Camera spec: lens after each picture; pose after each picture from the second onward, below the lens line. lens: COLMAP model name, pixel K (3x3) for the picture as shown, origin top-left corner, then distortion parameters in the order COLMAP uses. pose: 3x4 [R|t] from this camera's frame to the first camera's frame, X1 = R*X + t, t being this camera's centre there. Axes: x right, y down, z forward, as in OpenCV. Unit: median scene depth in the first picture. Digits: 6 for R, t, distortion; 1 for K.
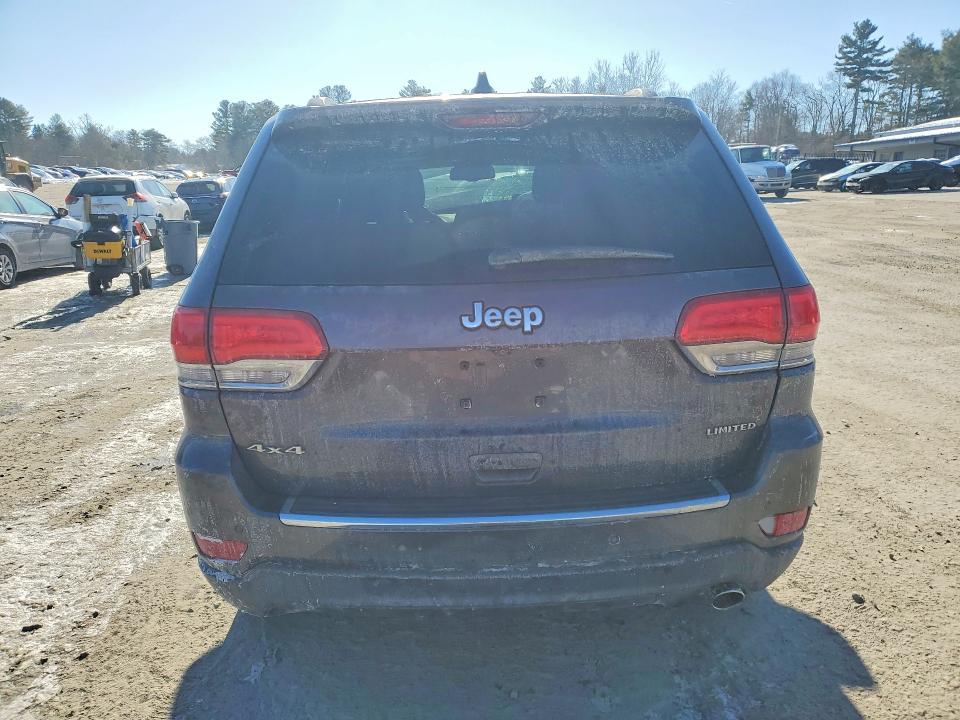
lens RADIAL K [[728.1, 0, 480.0], [0, 728.1, 360.0], [0, 0, 1]] dist [0.042950, -0.030627]
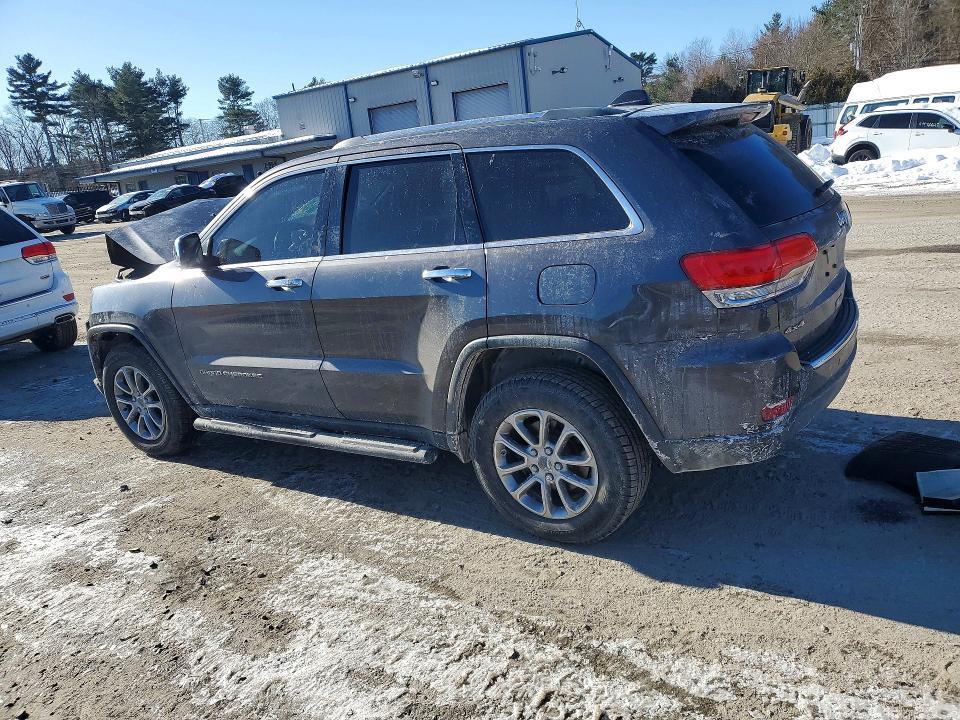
lens RADIAL K [[728.1, 0, 480.0], [0, 728.1, 360.0], [0, 0, 1]] dist [0.042950, -0.030627]
pose [[0.585705, -0.261044, 0.767337, -0.943223], [0.292095, 0.951084, 0.100598, -0.085342], [-0.756062, 0.165215, 0.633304, 0.265430]]
